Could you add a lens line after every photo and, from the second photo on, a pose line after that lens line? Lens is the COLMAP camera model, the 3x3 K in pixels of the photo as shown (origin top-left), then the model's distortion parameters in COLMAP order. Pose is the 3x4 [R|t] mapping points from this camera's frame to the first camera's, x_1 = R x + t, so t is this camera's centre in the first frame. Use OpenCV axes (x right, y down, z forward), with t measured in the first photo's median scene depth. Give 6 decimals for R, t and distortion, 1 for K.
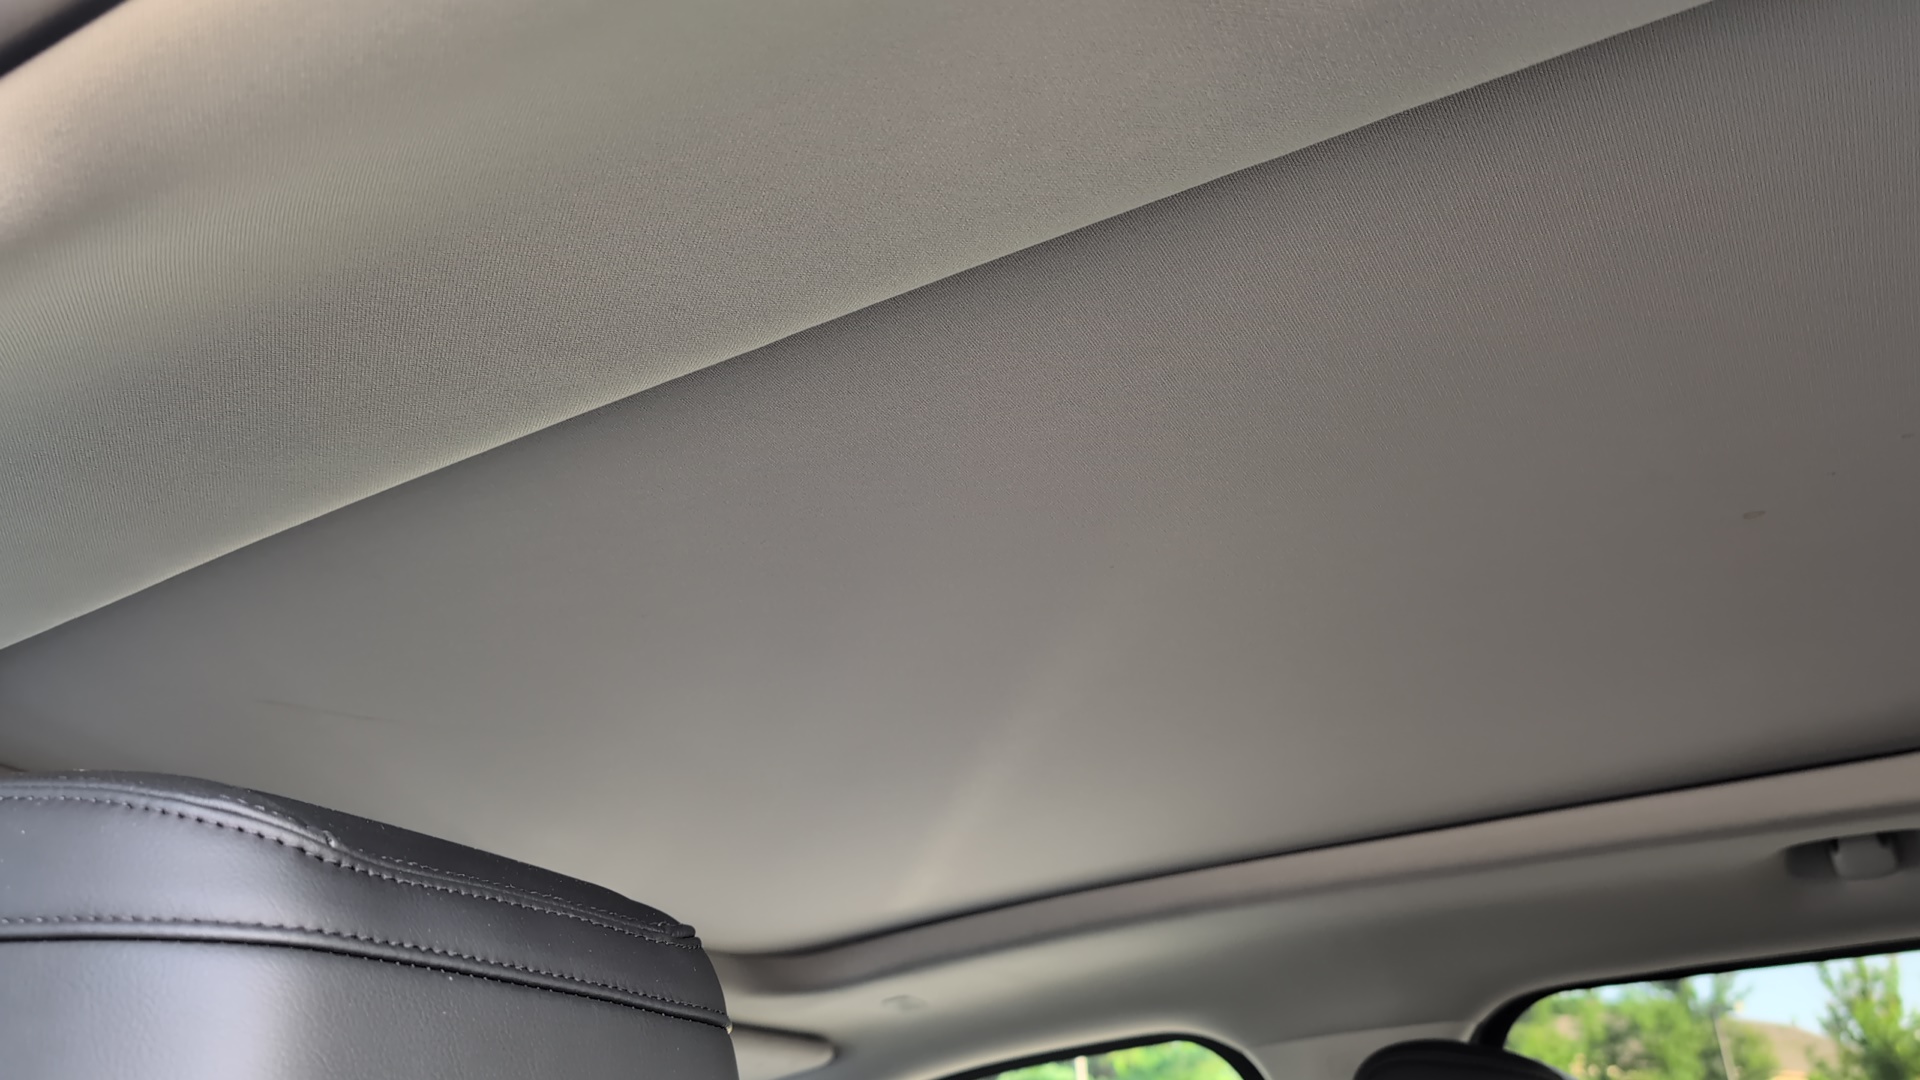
lens RADIAL K [[1632.1, 0, 960.6], [0, 1632.1, 543.9], [0, 0, 1]] dist [0.013380, 0.001369]
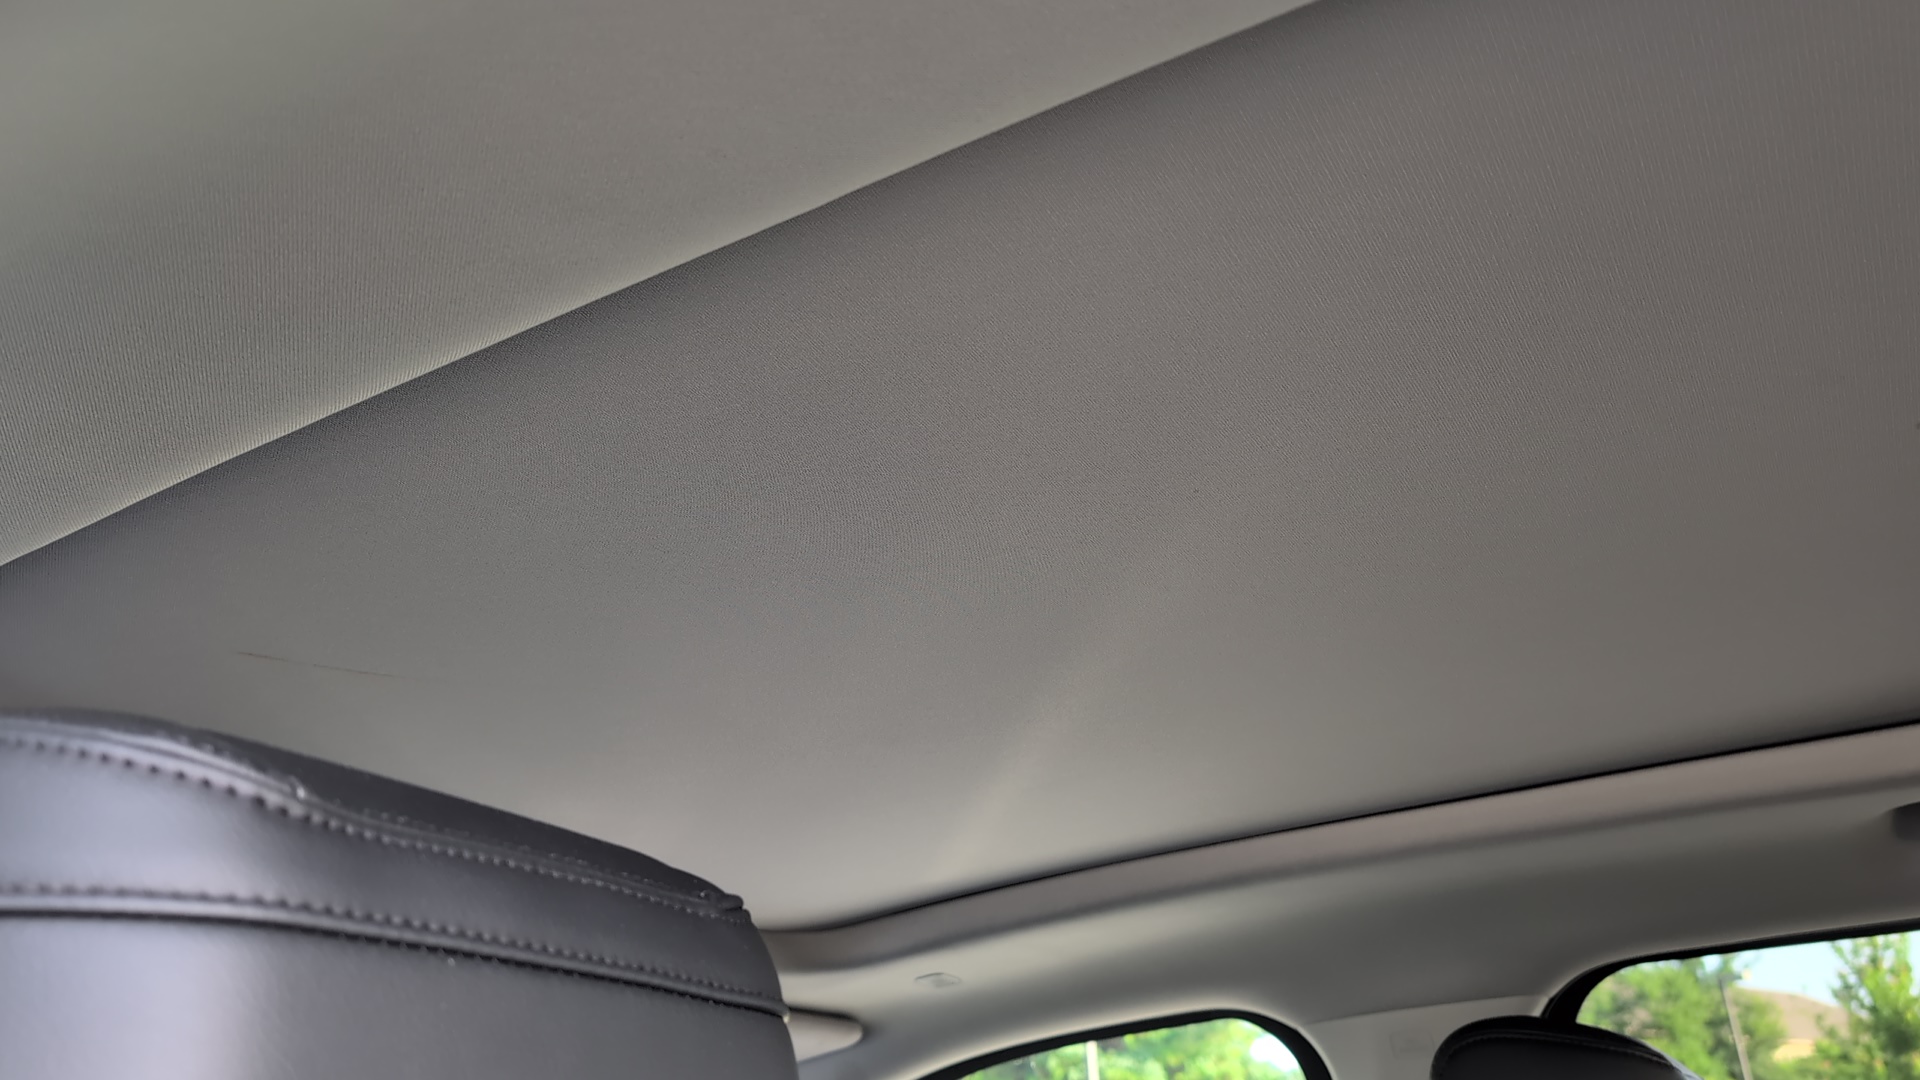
lens RADIAL K [[1632.1, 0, 960.3], [0, 1632.1, 539.2], [0, 0, 1]] dist [0.013380, 0.001369]
pose [[0.999961, -0.008335, -0.002795, -0.032096], [0.008367, 0.999896, 0.011788, 0.028034], [0.002696, -0.011811, 0.999927, 0.110213]]
